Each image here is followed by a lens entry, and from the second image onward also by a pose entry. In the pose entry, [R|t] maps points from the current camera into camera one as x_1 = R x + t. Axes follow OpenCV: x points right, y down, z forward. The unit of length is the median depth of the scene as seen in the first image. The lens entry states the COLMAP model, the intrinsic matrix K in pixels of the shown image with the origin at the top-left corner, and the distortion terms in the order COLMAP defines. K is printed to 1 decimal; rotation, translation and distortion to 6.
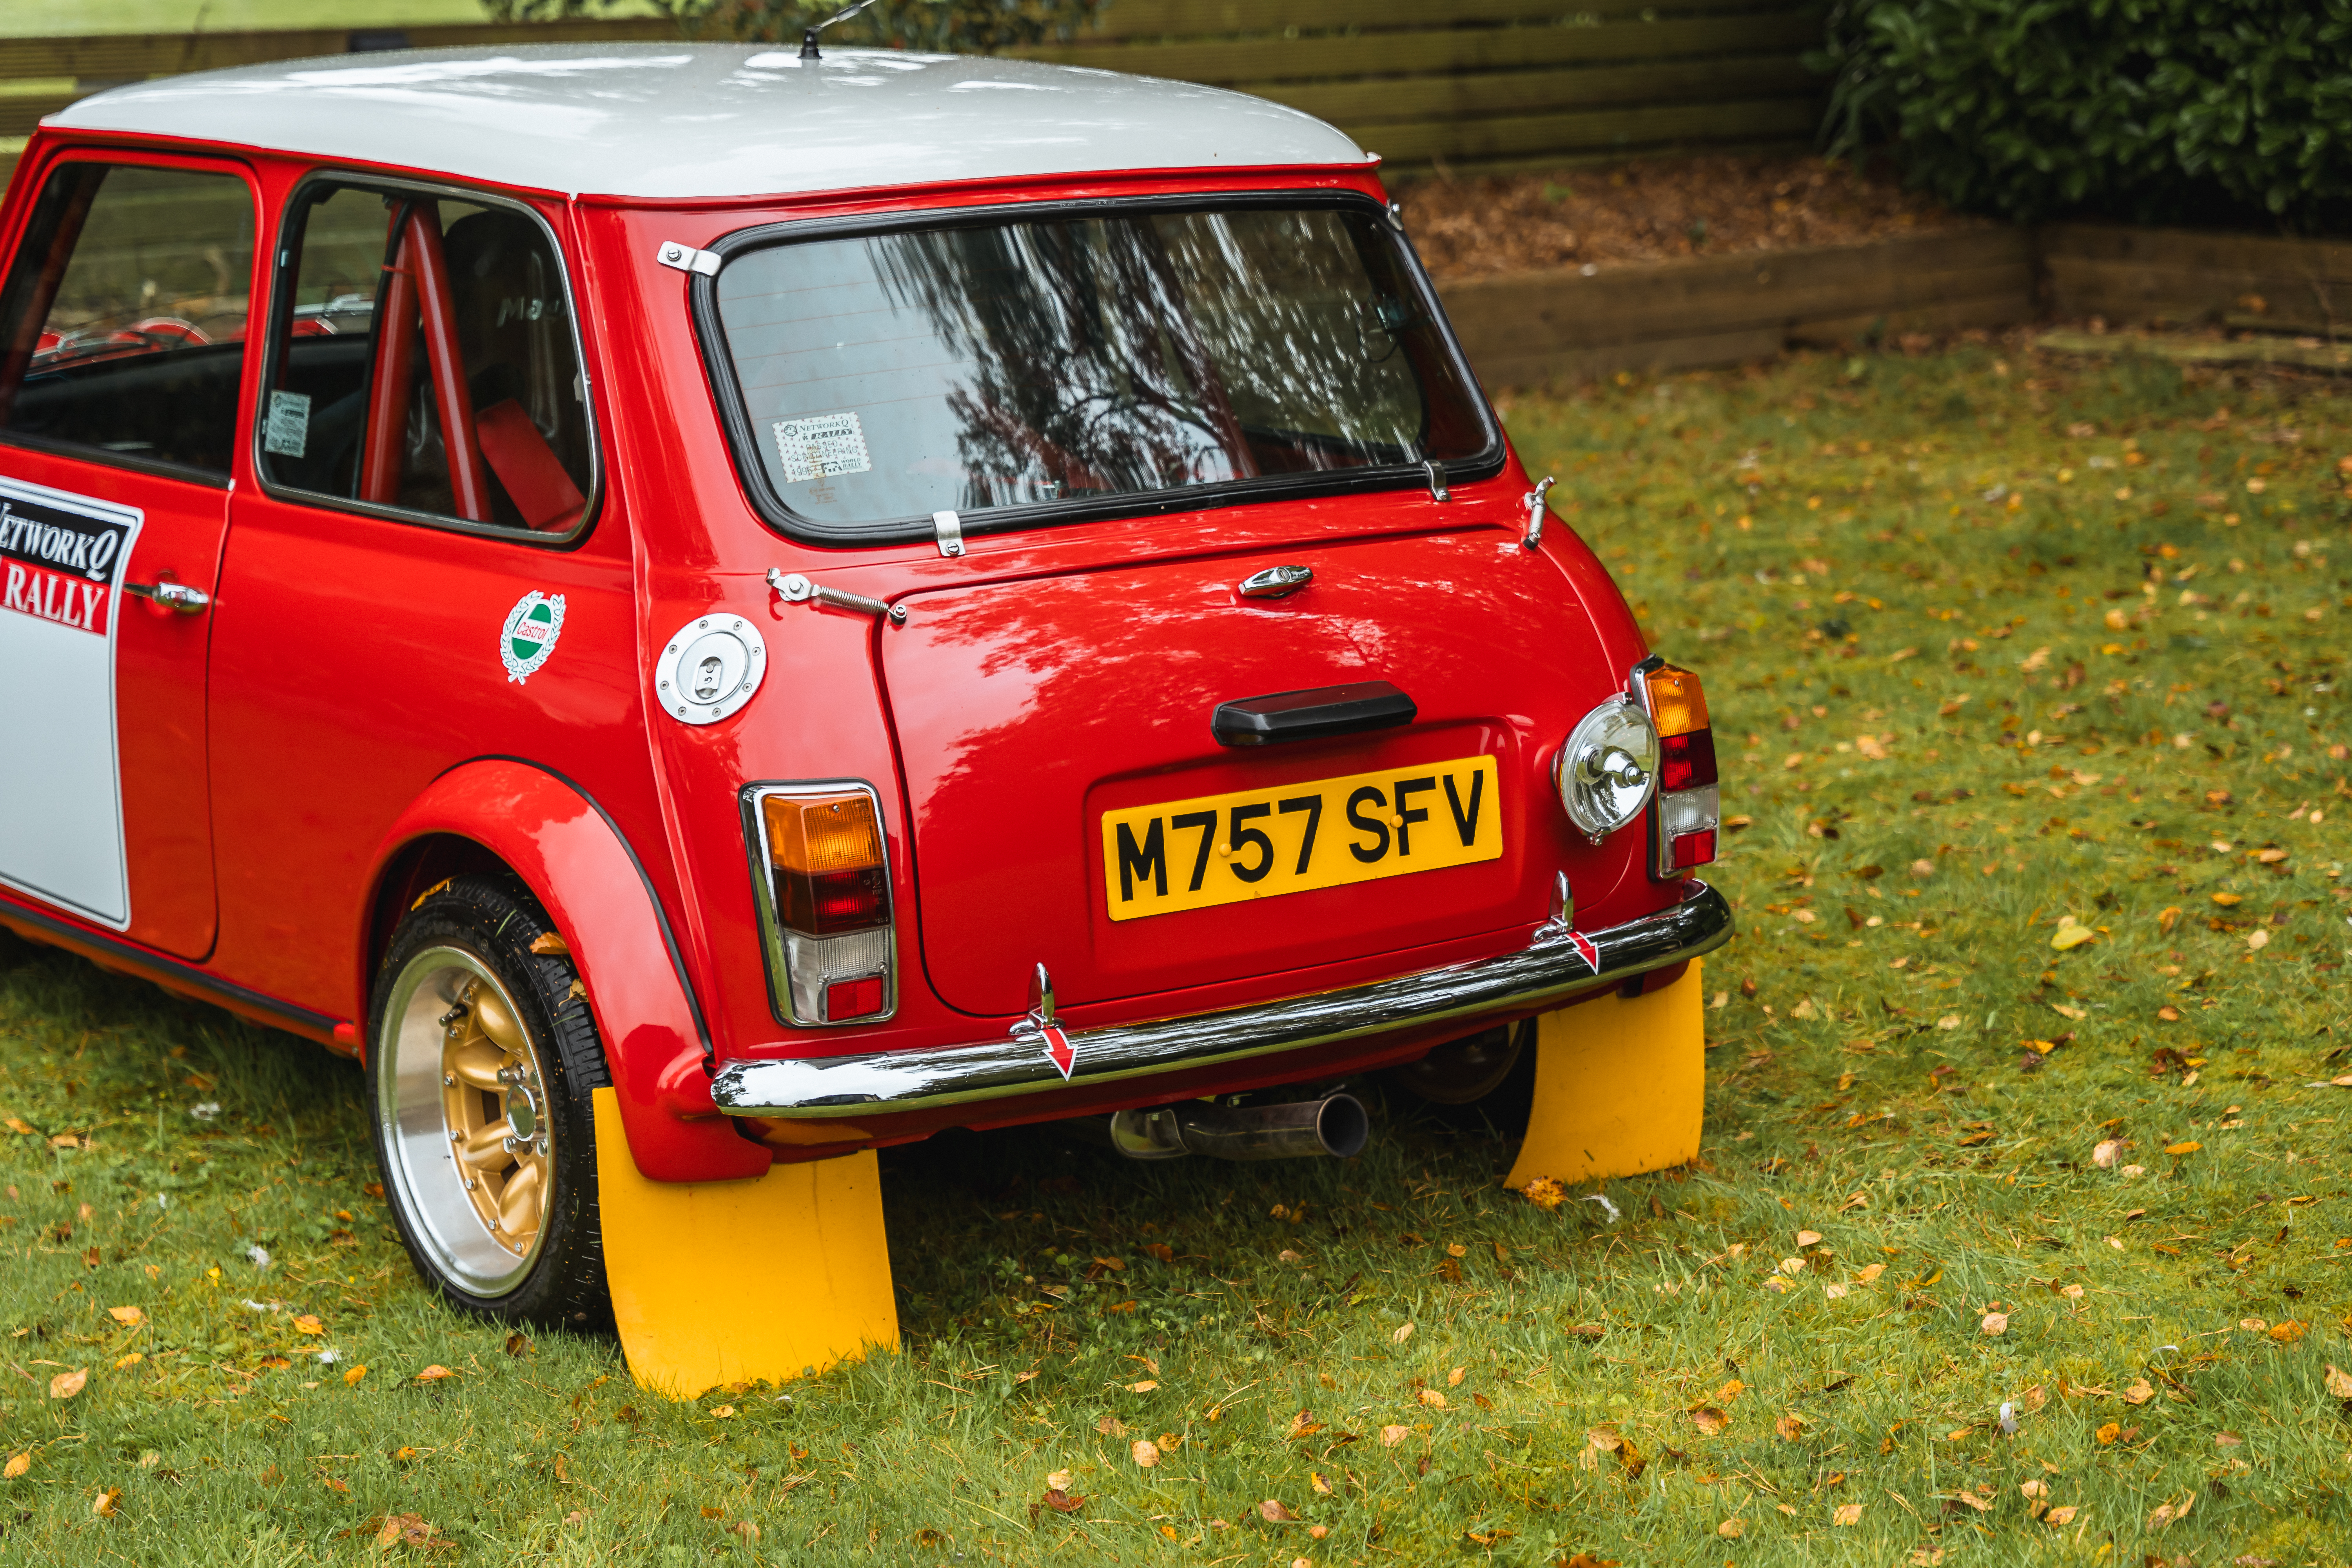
lens RADIAL K [[4356.5, 0, 1176.0], [0, 4356.5, 784.0], [0, 0, 1]] dist [0.033455, 0.040188]
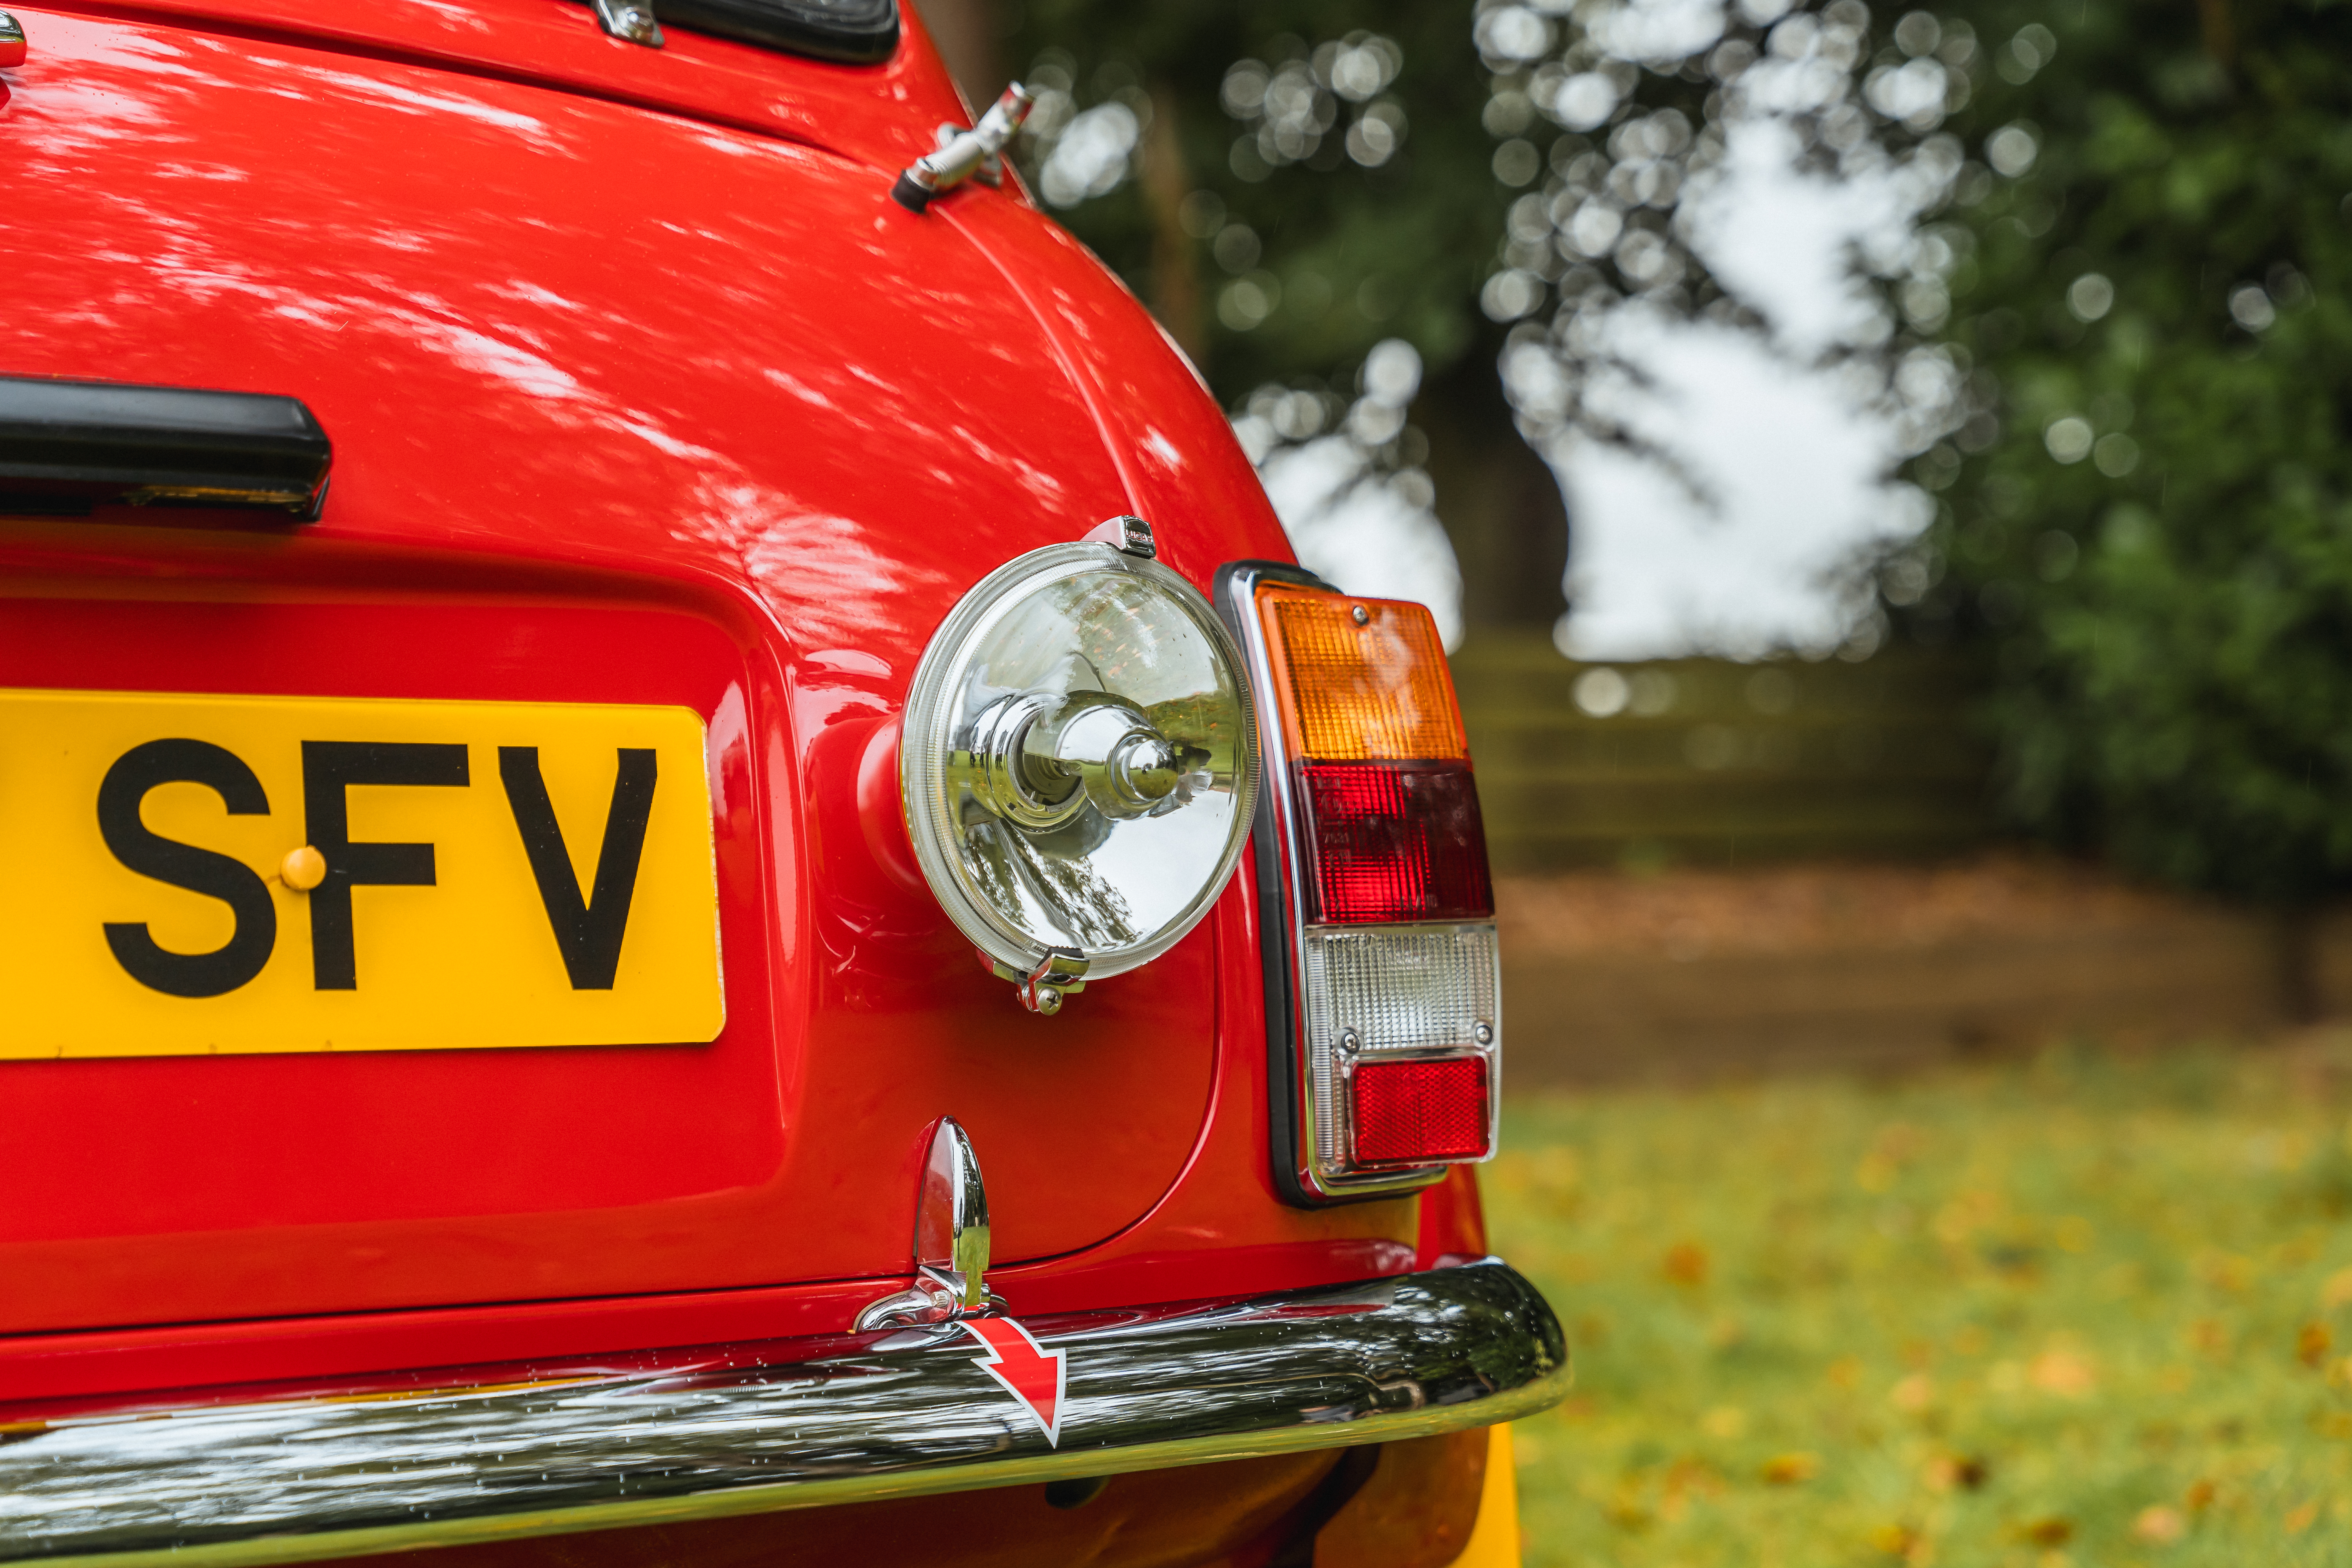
lens RADIAL K [[4356.5, 0, 1176.0], [0, 4356.5, 784.0], [0, 0, 1]] dist [0.033455, 0.040188]
pose [[0.998594, -0.010595, -0.051939, 0.122515], [-0.001591, 0.973391, -0.229144, 0.069122], [0.052985, 0.228905, 0.972006, 0.700529]]
